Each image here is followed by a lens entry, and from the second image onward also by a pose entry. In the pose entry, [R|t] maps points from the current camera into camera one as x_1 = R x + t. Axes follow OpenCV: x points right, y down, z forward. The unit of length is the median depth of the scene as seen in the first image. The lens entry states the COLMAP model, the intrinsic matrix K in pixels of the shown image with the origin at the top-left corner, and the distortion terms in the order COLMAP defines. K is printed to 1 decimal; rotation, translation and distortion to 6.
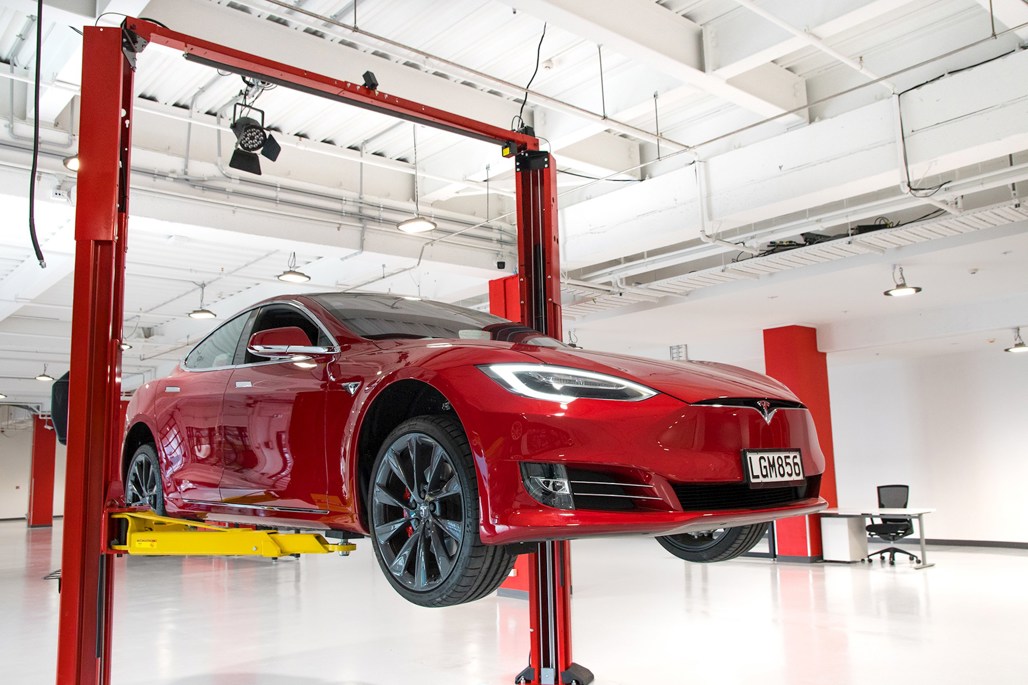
lens RADIAL K [[863.8, 0, 514.6], [0, 863.8, 344.9], [0, 0, 1]] dist [-0.002760, -0.000979]
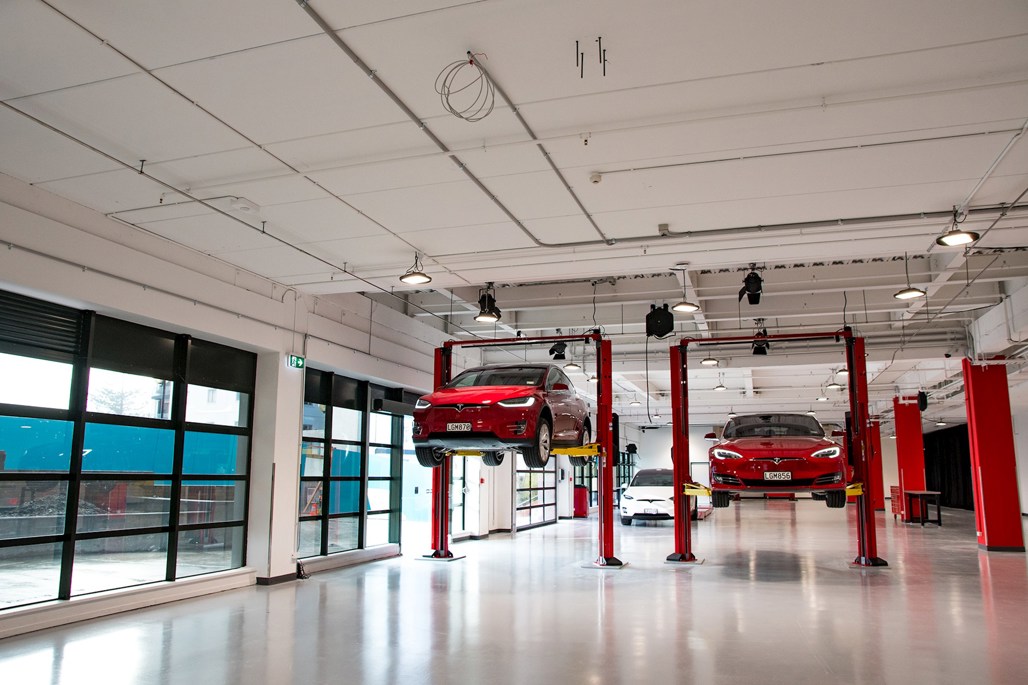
lens RADIAL K [[761.6, 0, 515.0], [0, 761.6, 344.1], [0, 0, 1]] dist [-0.006112, -0.003281]
pose [[0.530149, -0.117106, -0.839779, 2.516386], [0.109371, 0.991587, -0.069229, -0.324872], [0.840821, -0.055146, 0.538496, -1.732679]]
